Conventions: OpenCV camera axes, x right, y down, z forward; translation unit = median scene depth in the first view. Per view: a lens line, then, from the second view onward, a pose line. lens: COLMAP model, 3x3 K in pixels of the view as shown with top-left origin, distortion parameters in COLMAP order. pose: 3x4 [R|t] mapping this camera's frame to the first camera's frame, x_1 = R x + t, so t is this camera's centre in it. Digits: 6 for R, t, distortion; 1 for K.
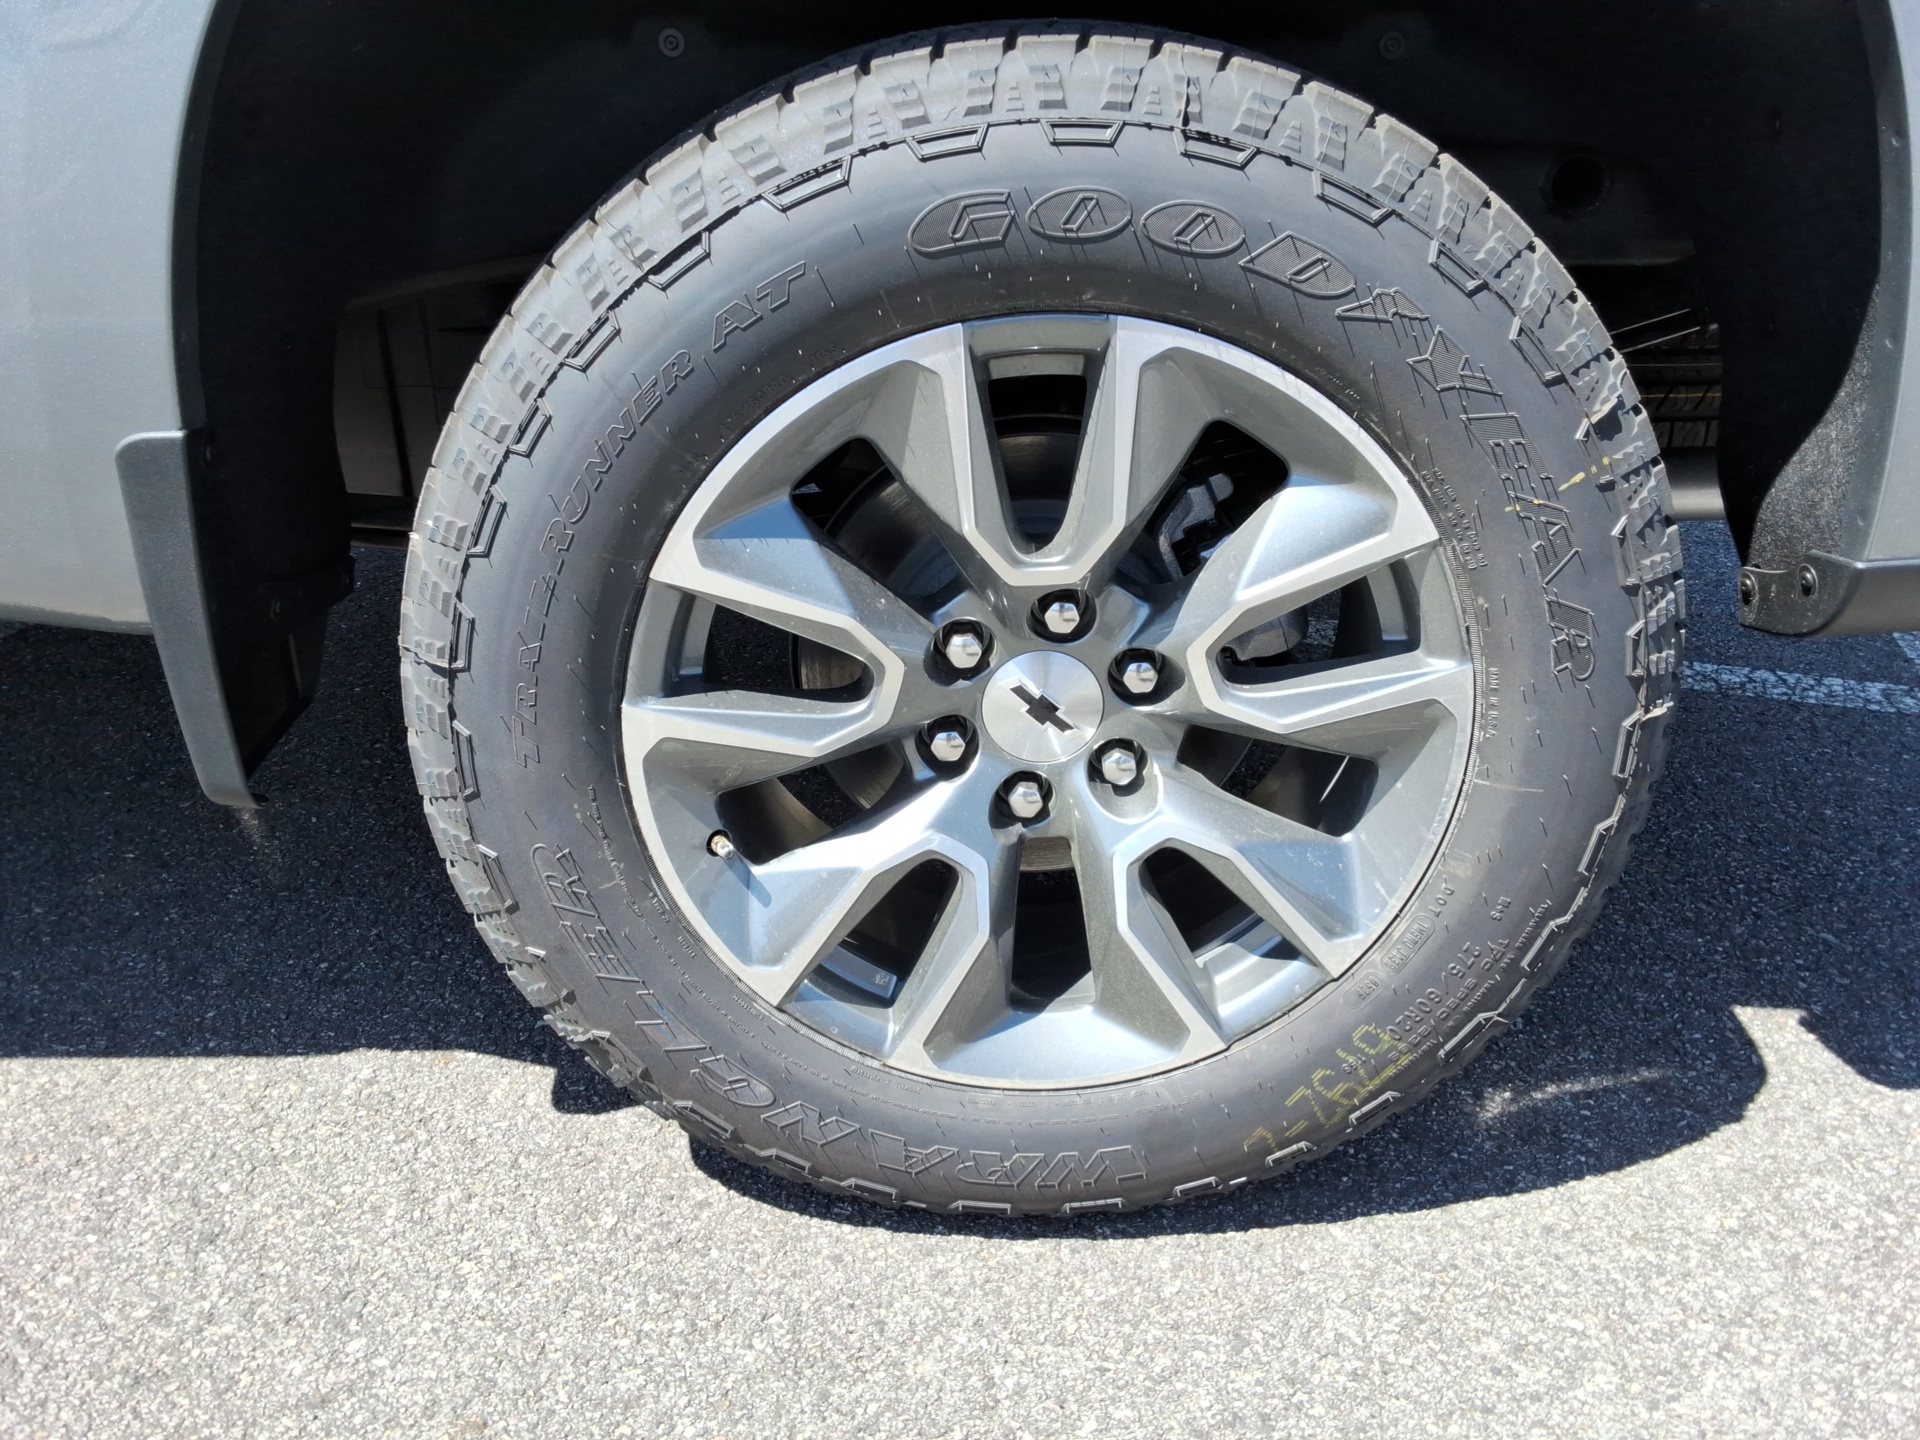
lens RADIAL K [[1535.1, 0, 961.2], [0, 1535.1, 716.2], [0, 0, 1]] dist [0.076324, -0.120074]
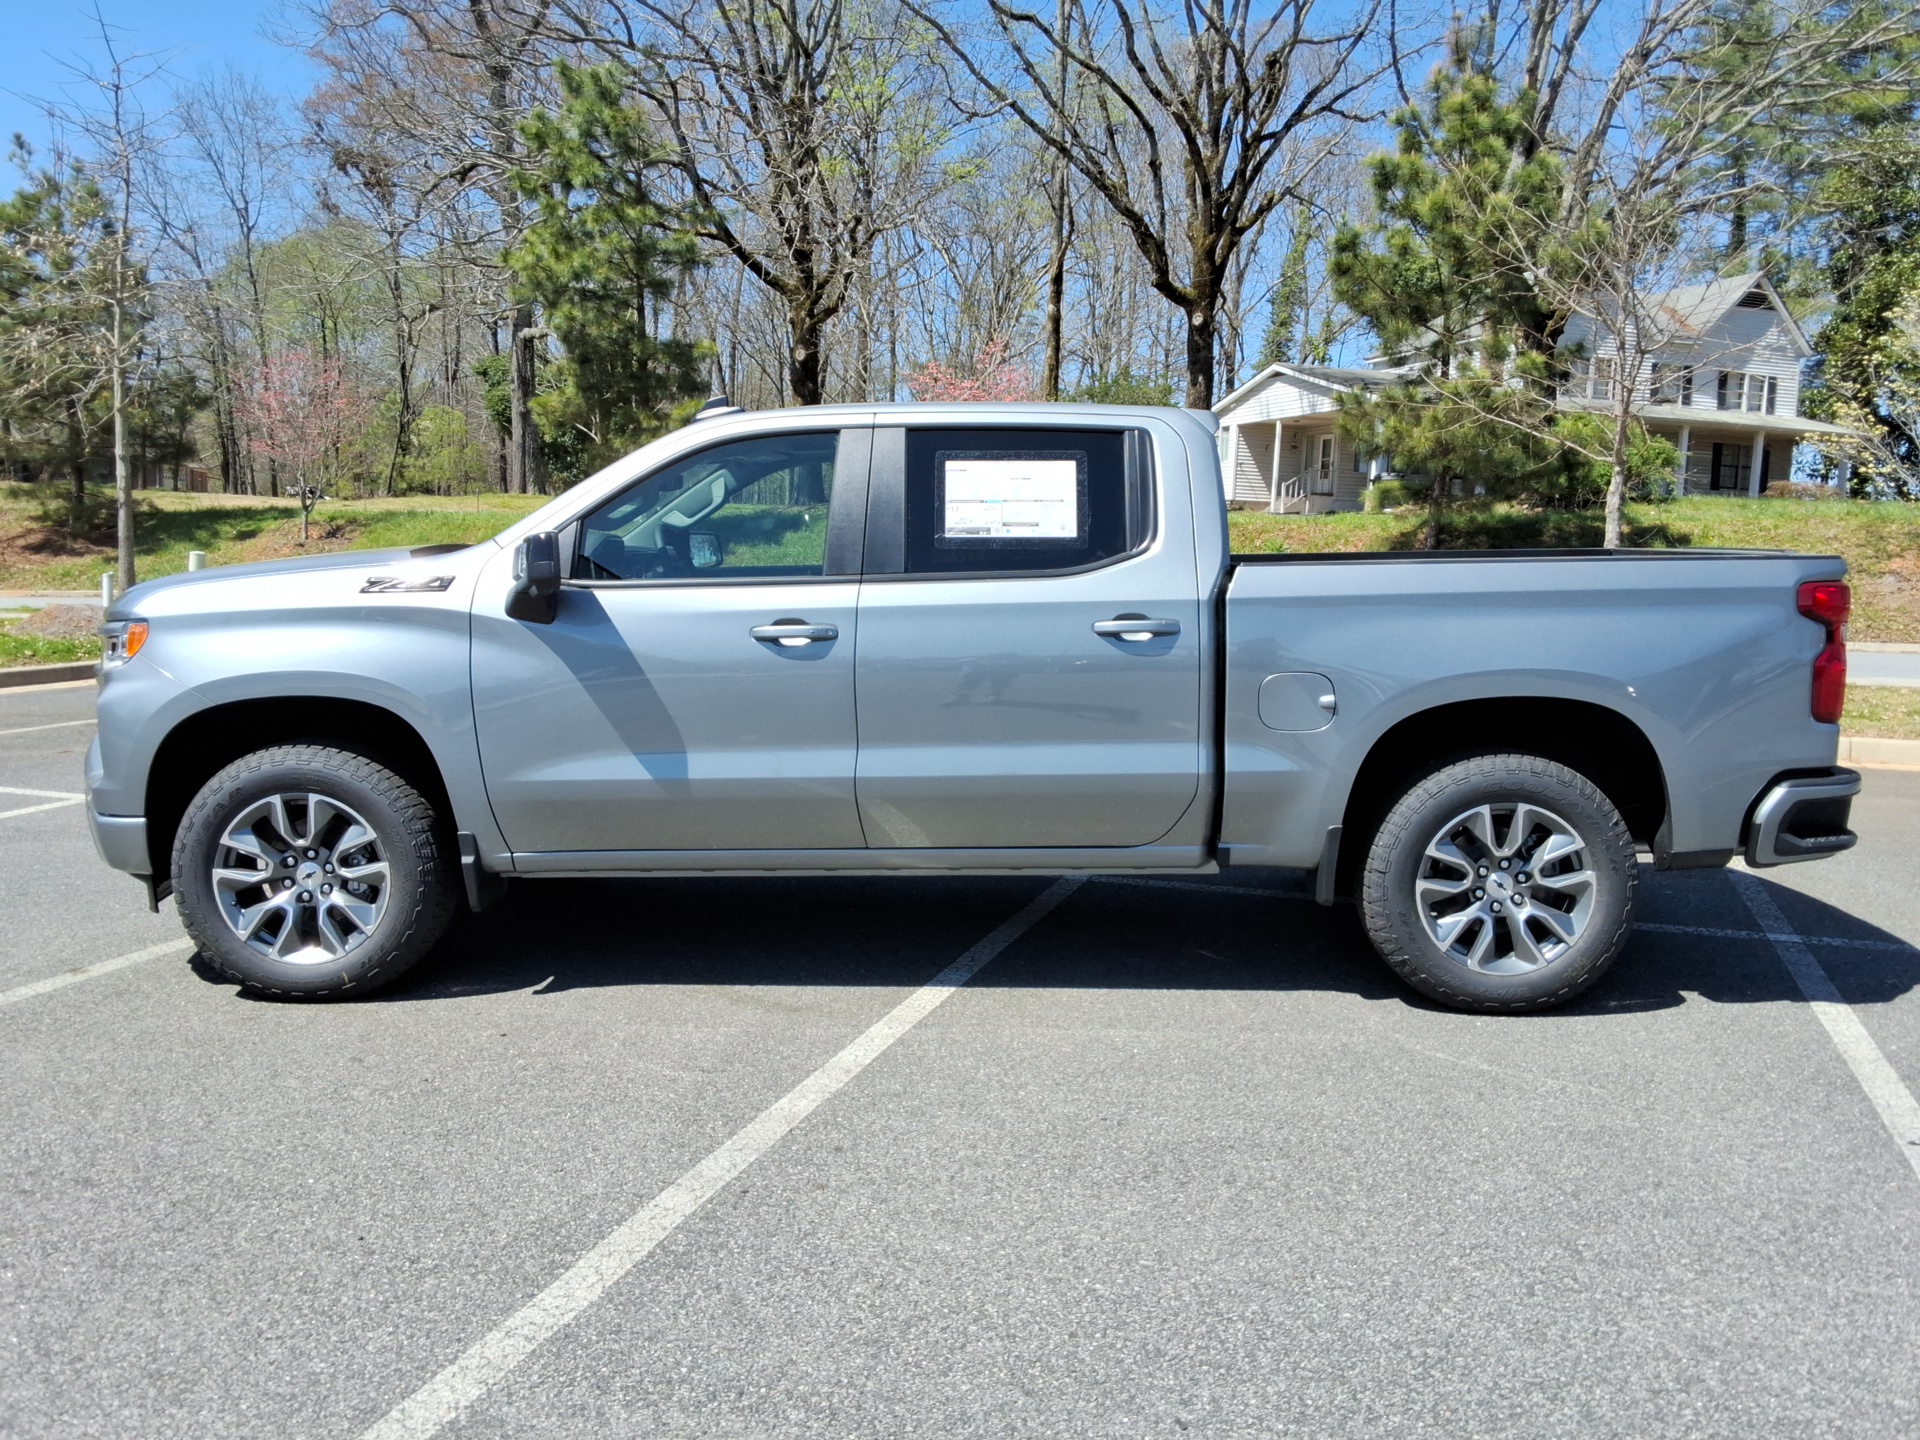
lens RADIAL K [[1535.1, 0, 958.0], [0, 1535.1, 726.4], [0, 0, 1]] dist [0.076324, -0.120074]
pose [[0.999145, -0.009764, -0.040165, -1.424608], [-0.002531, 0.955421, -0.295237, 0.943502], [0.041257, 0.295086, 0.954580, -3.753359]]
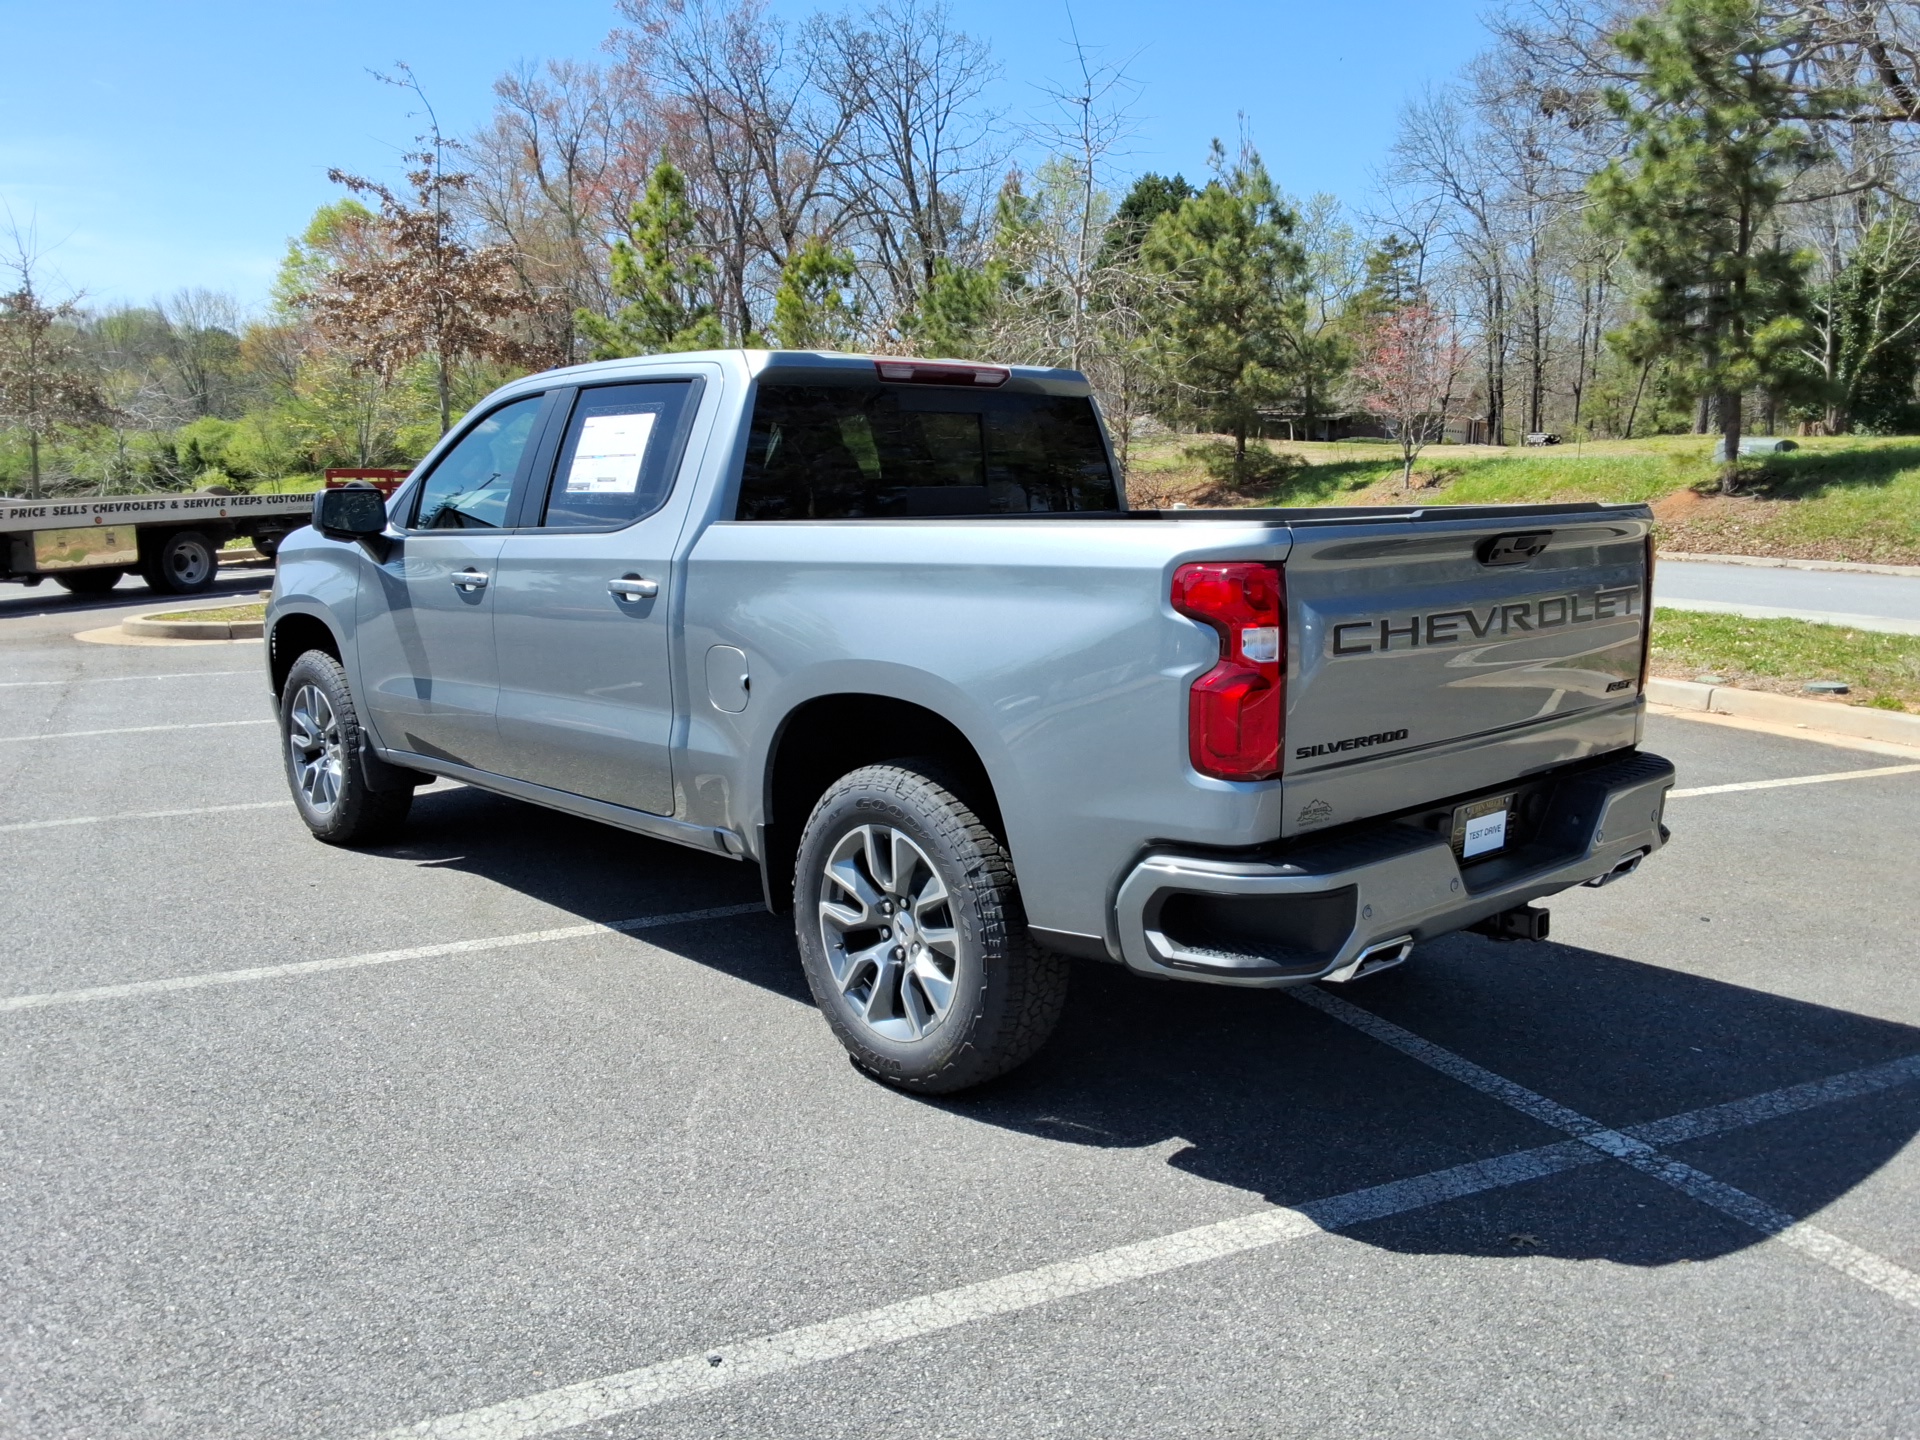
lens RADIAL K [[1535.1, 0, 978.4], [0, 1535.1, 719.3], [0, 0, 1]] dist [0.076324, -0.120074]
pose [[0.660860, 0.086879, -0.745464, 2.963165], [-0.287011, 0.947032, -0.144067, 0.002306], [0.693462, 0.309165, 0.650790, -1.469291]]
